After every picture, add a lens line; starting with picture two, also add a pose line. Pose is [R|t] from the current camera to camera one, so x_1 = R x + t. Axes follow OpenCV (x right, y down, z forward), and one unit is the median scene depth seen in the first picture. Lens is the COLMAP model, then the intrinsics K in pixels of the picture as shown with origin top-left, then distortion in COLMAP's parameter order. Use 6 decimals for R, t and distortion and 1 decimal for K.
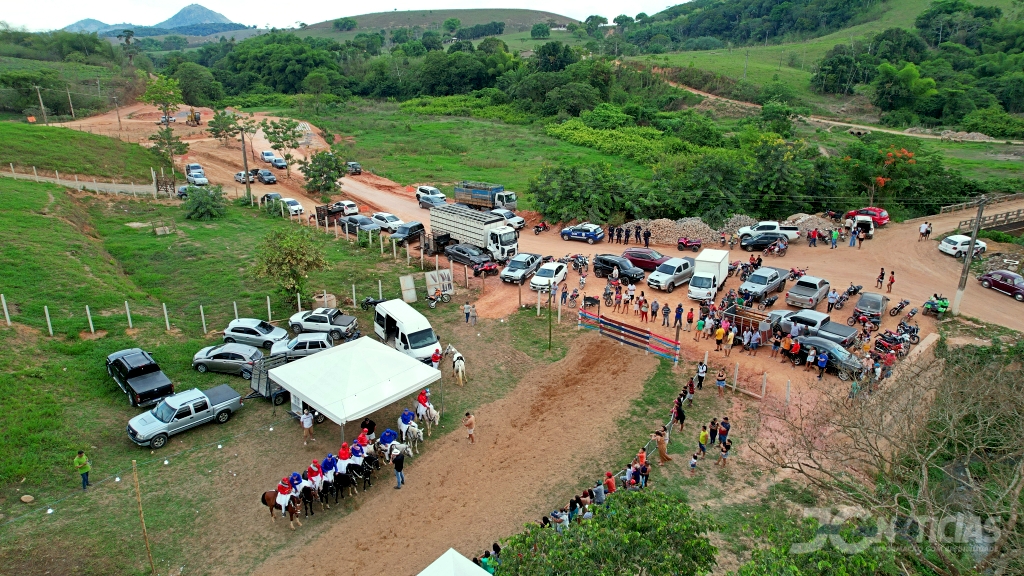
lens RADIAL K [[645.3, 0, 512.0], [0, 645.3, 288.0], [0, 0, 1]] dist [-0.082292, 0.069716]
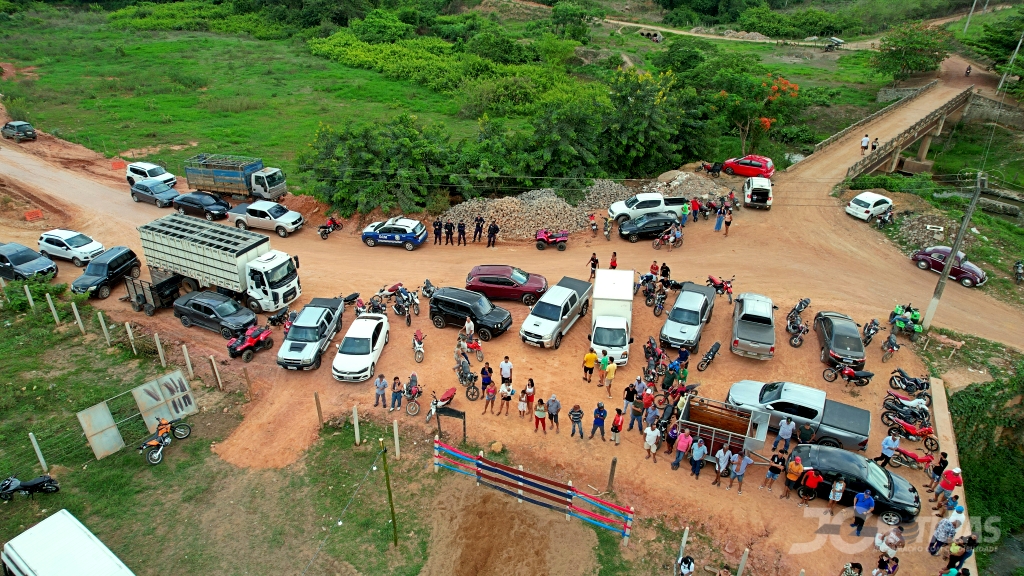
lens RADIAL K [[645.3, 0, 512.0], [0, 645.3, 288.0], [0, 0, 1]] dist [-0.082292, 0.069716]
pose [[0.941310, -0.149285, 0.302738, 0.012577], [0.104015, 0.981525, 0.160590, -0.118092], [-0.321119, -0.119676, 0.939447, 0.305876]]
